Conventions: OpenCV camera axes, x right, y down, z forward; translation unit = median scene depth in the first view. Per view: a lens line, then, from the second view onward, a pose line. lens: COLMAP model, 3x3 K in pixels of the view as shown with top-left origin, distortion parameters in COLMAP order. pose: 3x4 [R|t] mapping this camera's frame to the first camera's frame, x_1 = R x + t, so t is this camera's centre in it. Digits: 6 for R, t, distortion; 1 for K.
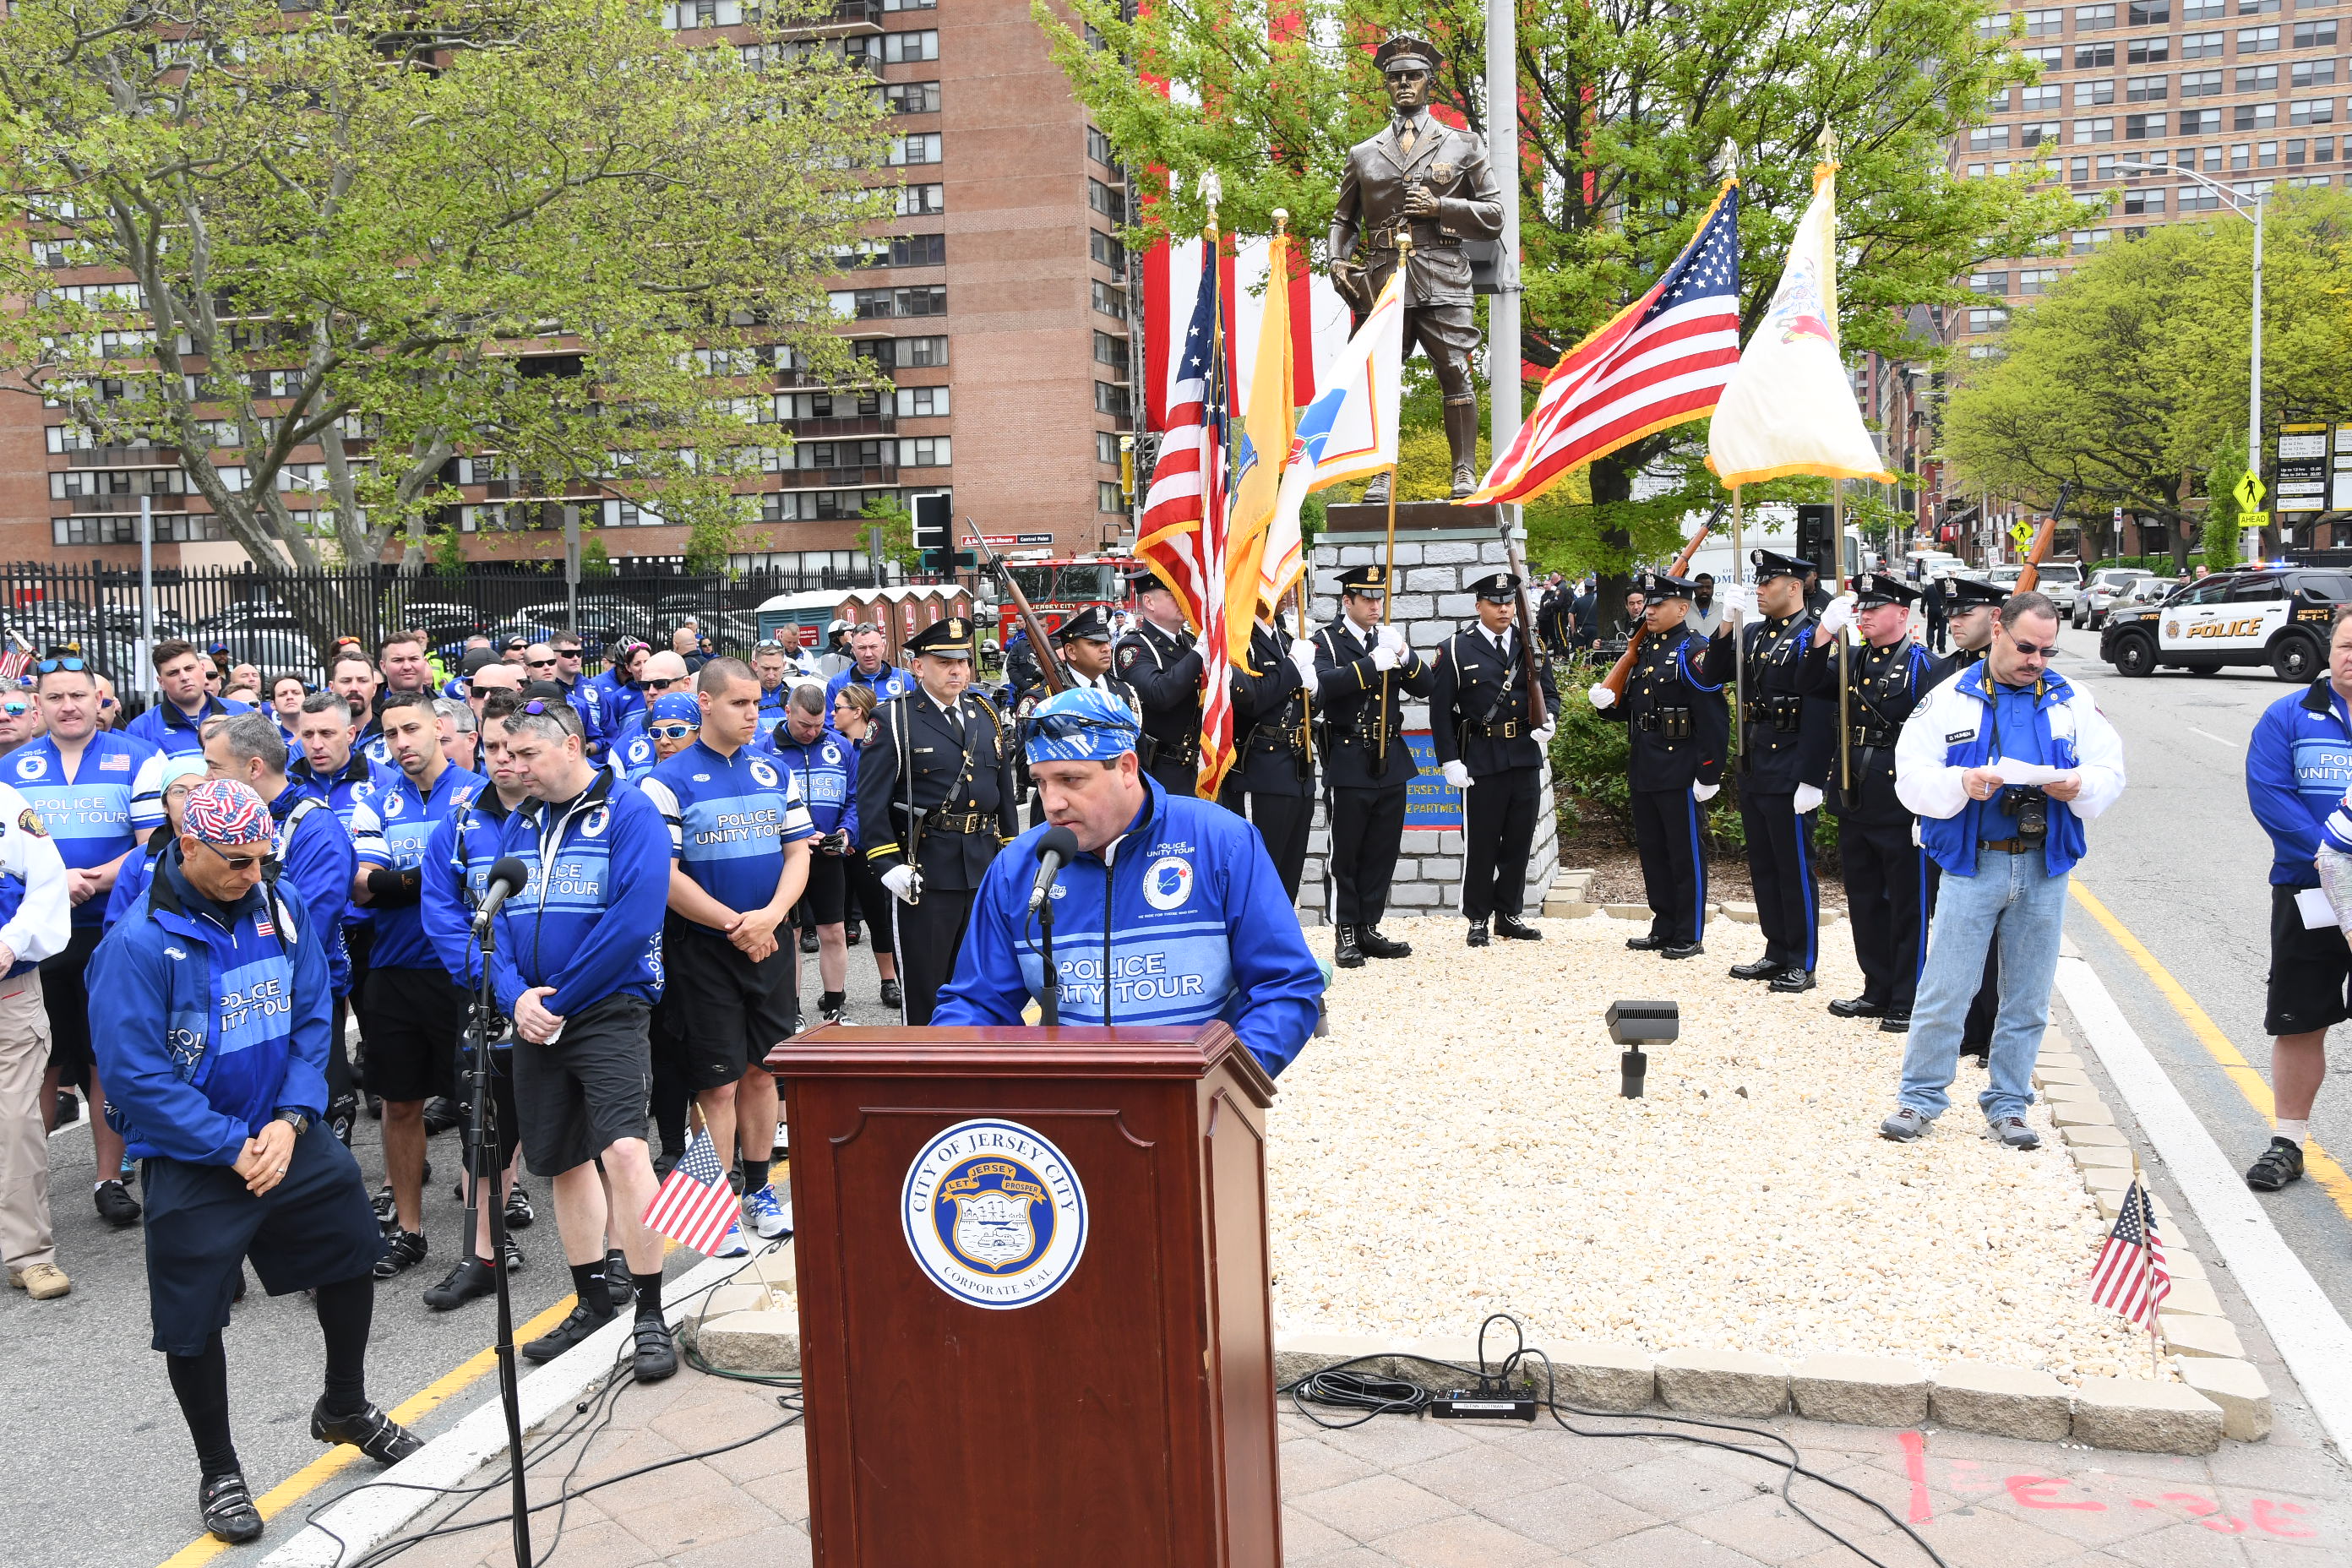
lens RADIAL K [[2408.0, 0, 1170.0], [0, 2408.0, 790.2], [0, 0, 1]] dist [0.044528, 0.000000]
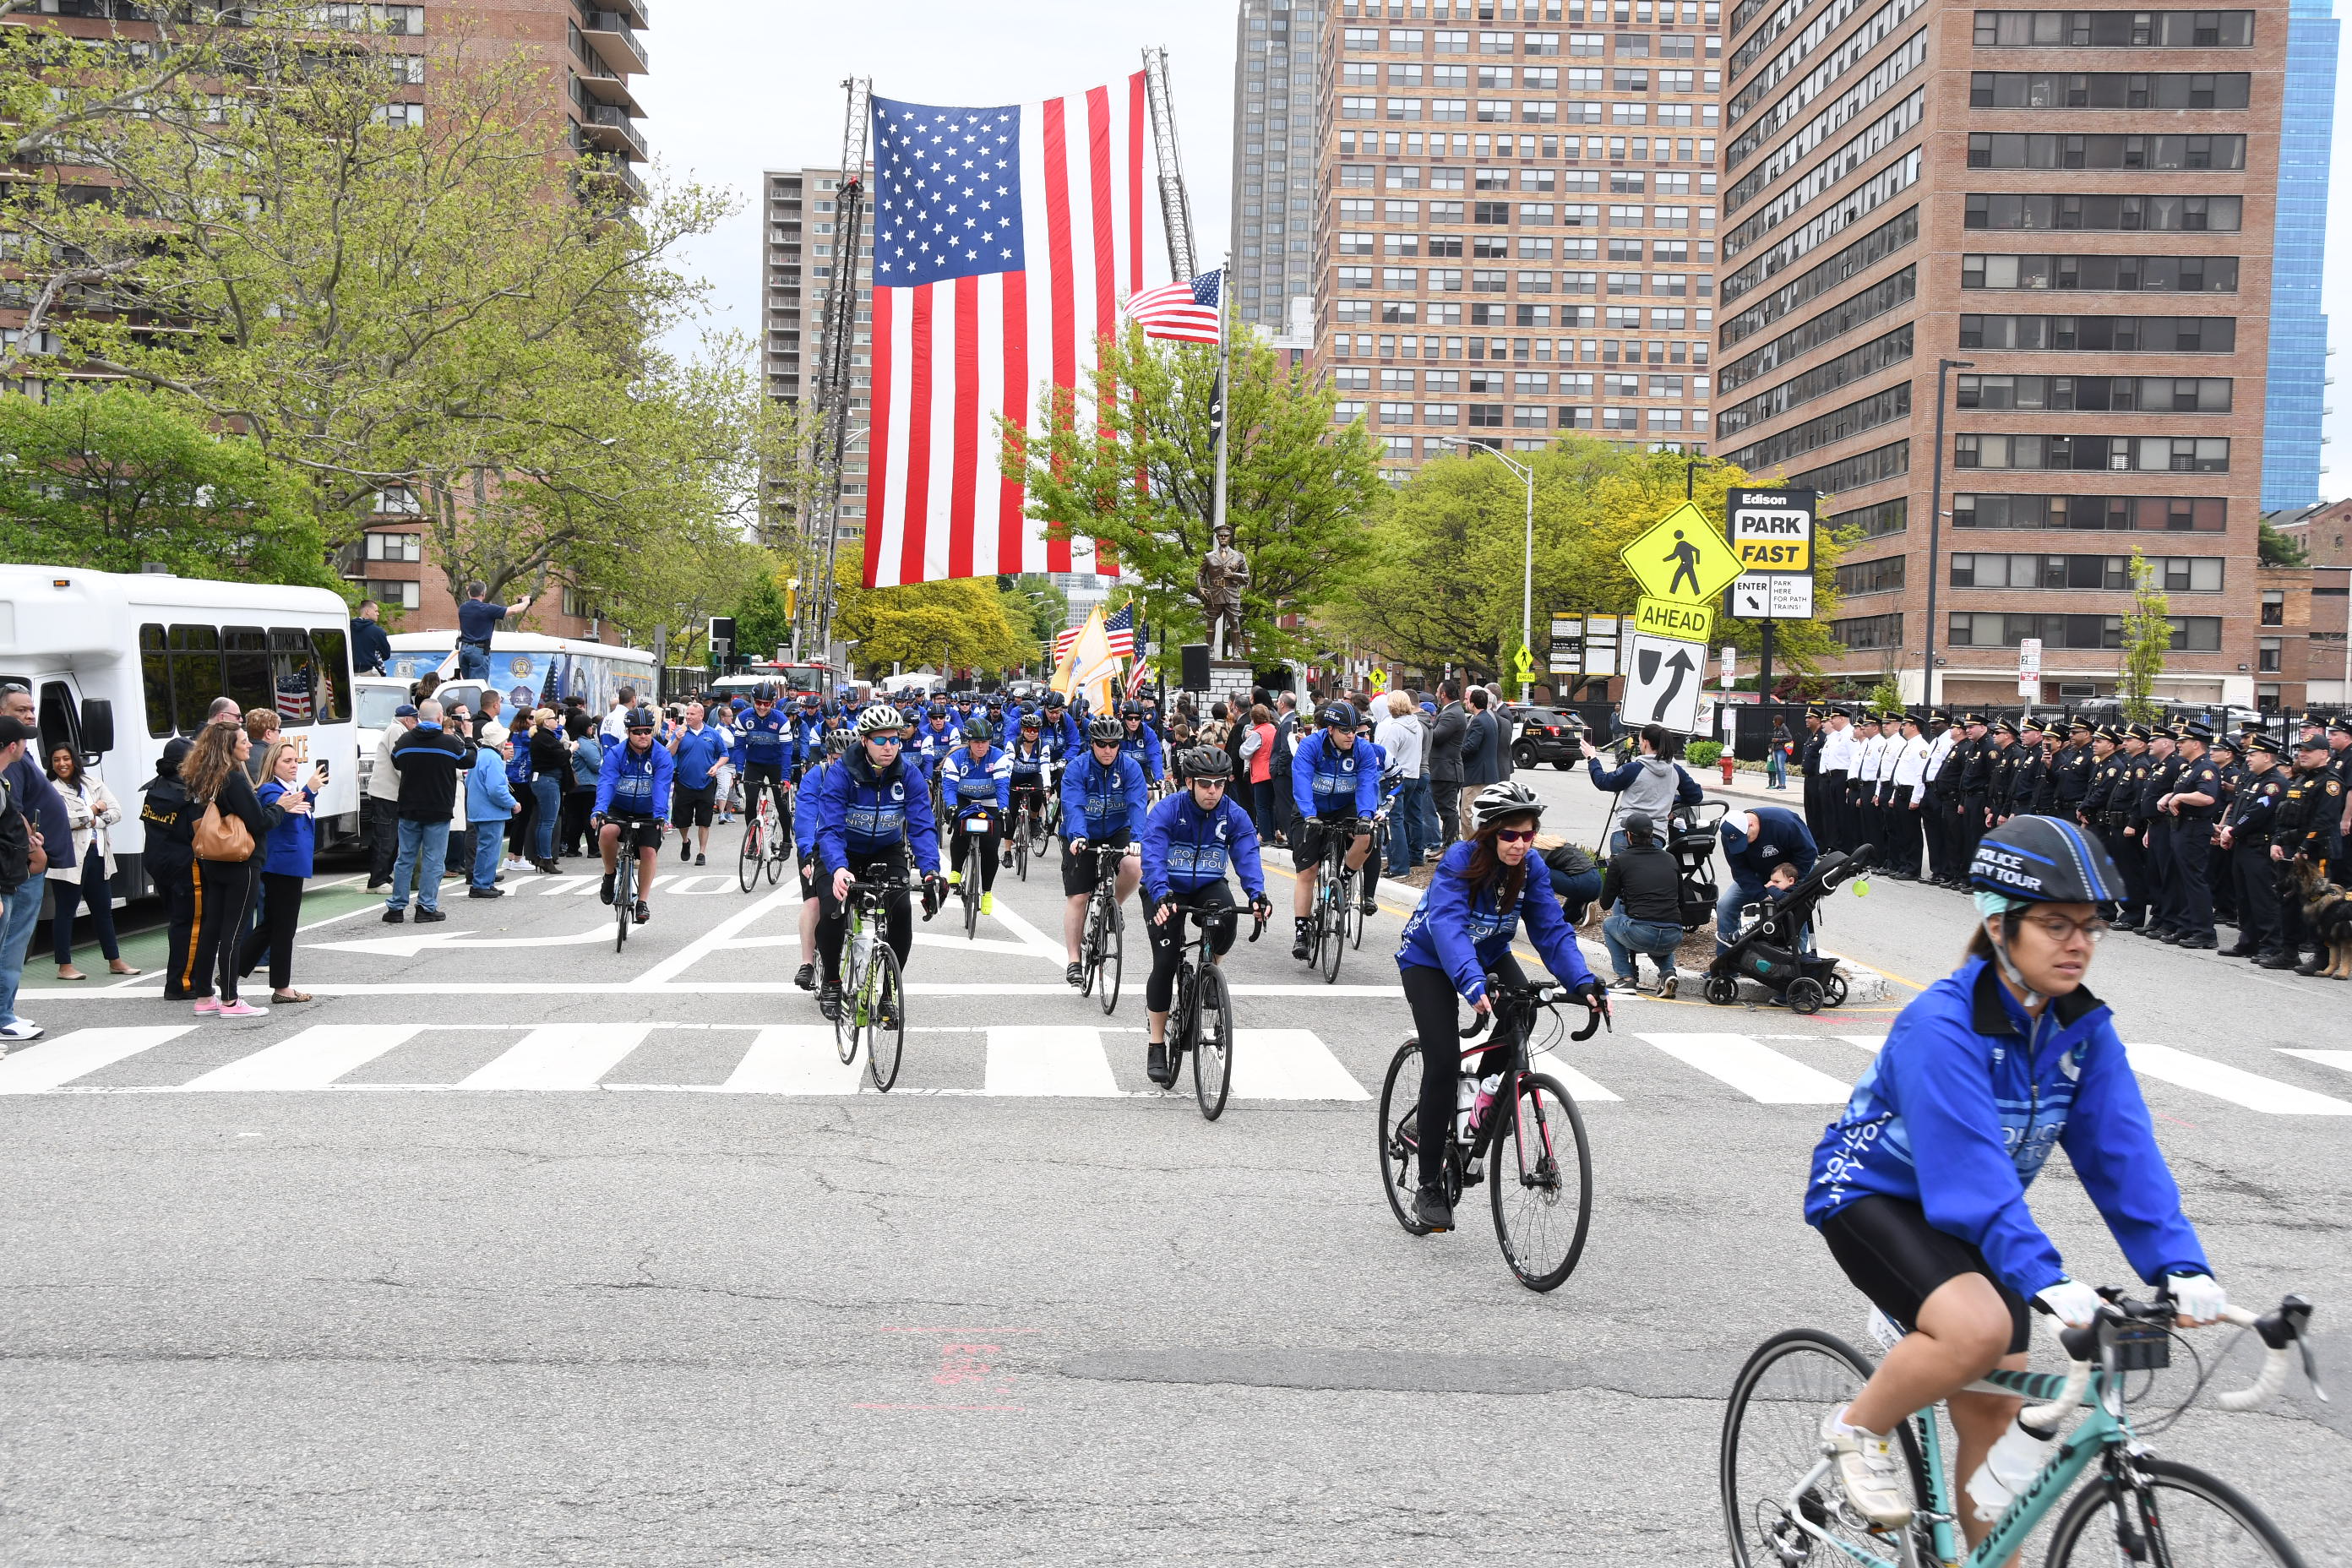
lens RADIAL K [[2690.8, 0, 1173.2], [0, 2690.8, 802.9], [0, 0, 1]] dist [0.110340, 0.000000]
pose [[0.964479, 0.037606, 0.261469, -0.047022], [-0.024841, 0.998340, -0.051957, 0.013861], [-0.262989, 0.043616, 0.963812, -0.130059]]
